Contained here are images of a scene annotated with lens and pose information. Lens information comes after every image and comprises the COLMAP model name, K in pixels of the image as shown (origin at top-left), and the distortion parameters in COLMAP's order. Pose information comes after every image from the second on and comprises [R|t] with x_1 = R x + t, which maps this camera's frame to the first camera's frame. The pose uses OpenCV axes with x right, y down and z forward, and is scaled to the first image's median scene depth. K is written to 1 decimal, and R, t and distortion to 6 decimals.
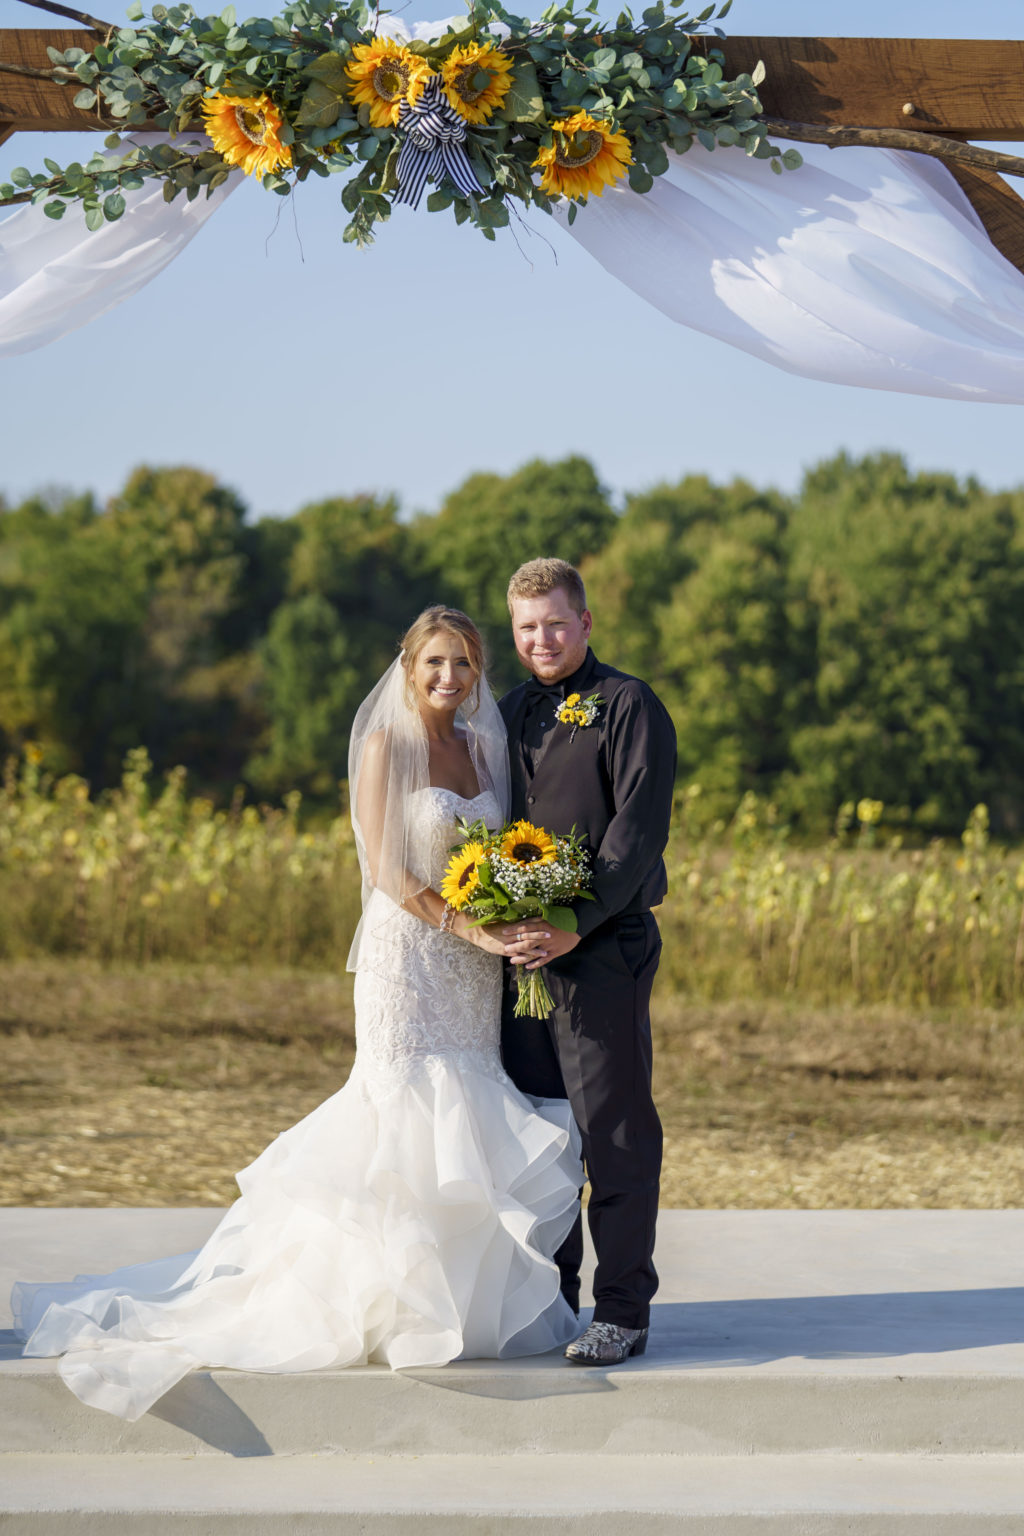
lens RADIAL K [[4032.1, 0, 511.1], [0, 4032.1, 768.0], [0, 0, 1]] dist [-0.041408, 0.000000]
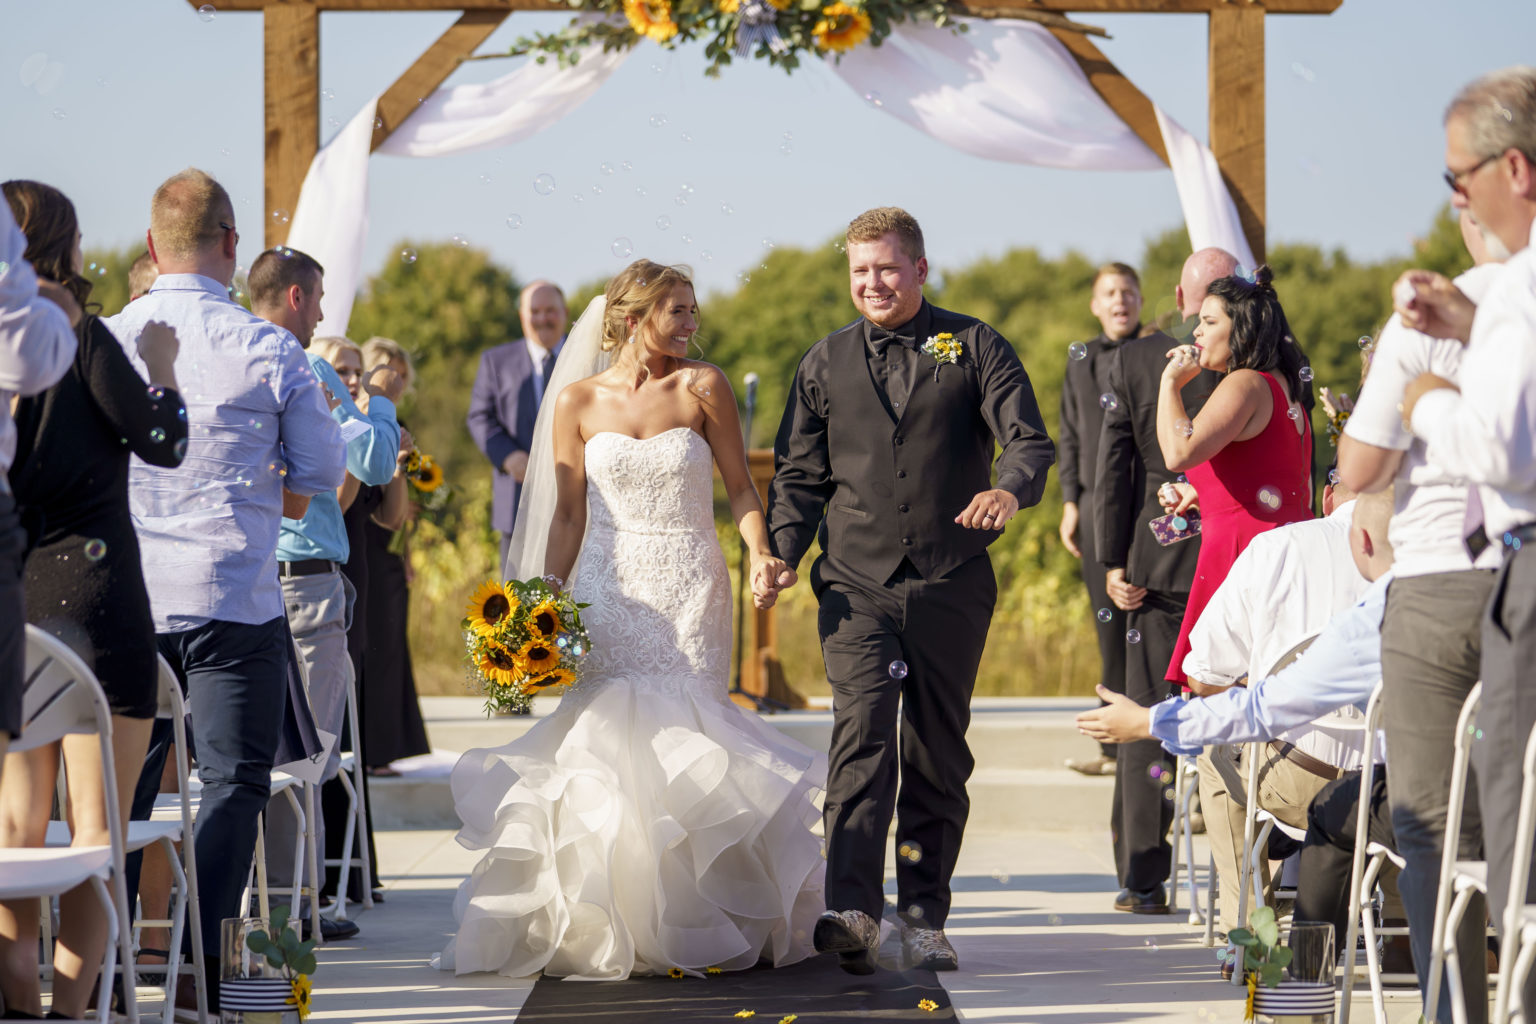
lens RADIAL K [[4565.1, 0, 769.1], [0, 4565.1, 511.7], [0, 0, 1]] dist [0.153118, 0.000000]
pose [[0.999930, -0.004560, -0.010884, 0.006602], [0.004389, 0.999867, -0.015679, 0.087823], [0.010954, 0.015630, 0.999818, -0.967478]]
